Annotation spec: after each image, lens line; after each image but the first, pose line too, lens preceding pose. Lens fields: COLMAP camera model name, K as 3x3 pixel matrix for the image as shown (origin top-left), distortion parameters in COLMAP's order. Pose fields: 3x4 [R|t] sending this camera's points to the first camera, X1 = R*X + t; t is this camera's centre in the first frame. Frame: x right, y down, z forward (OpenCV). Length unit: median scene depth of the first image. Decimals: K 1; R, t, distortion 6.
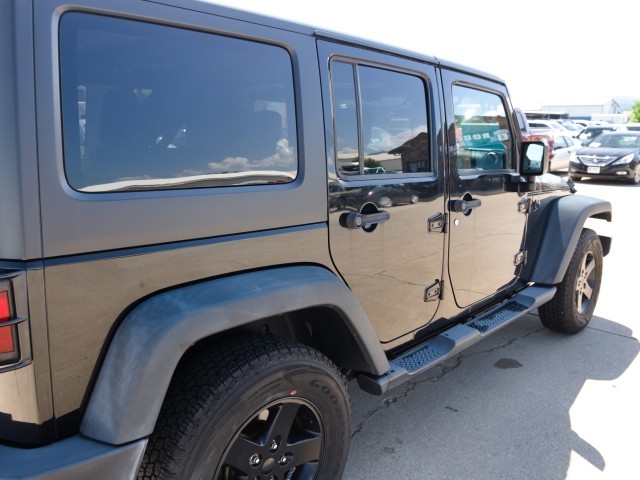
lens RADIAL K [[563.4, 0, 320.0], [0, 563.4, 240.0], [0, 0, 1]] dist [-0.005024, -0.004941]
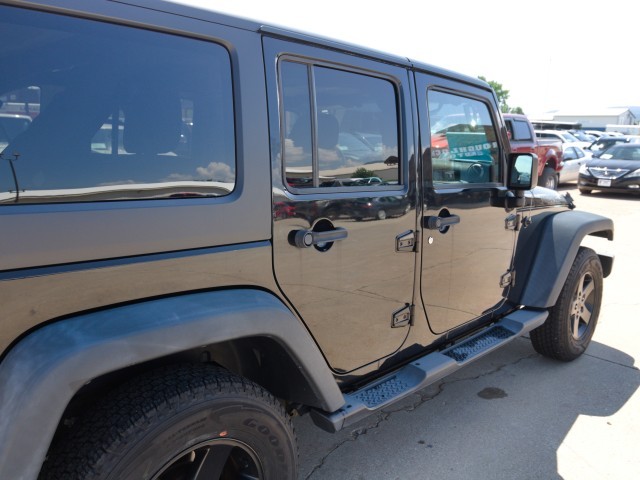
lens RADIAL K [[552.9, 0, 320.2], [0, 552.9, 237.3], [0, 0, 1]] dist [-0.003161, 0.002934]
pose [[0.999078, 0.019822, -0.038088, 0.098507], [-0.020372, 0.999693, -0.014090, -0.020369], [0.037797, 0.014853, 0.999175, 0.101739]]
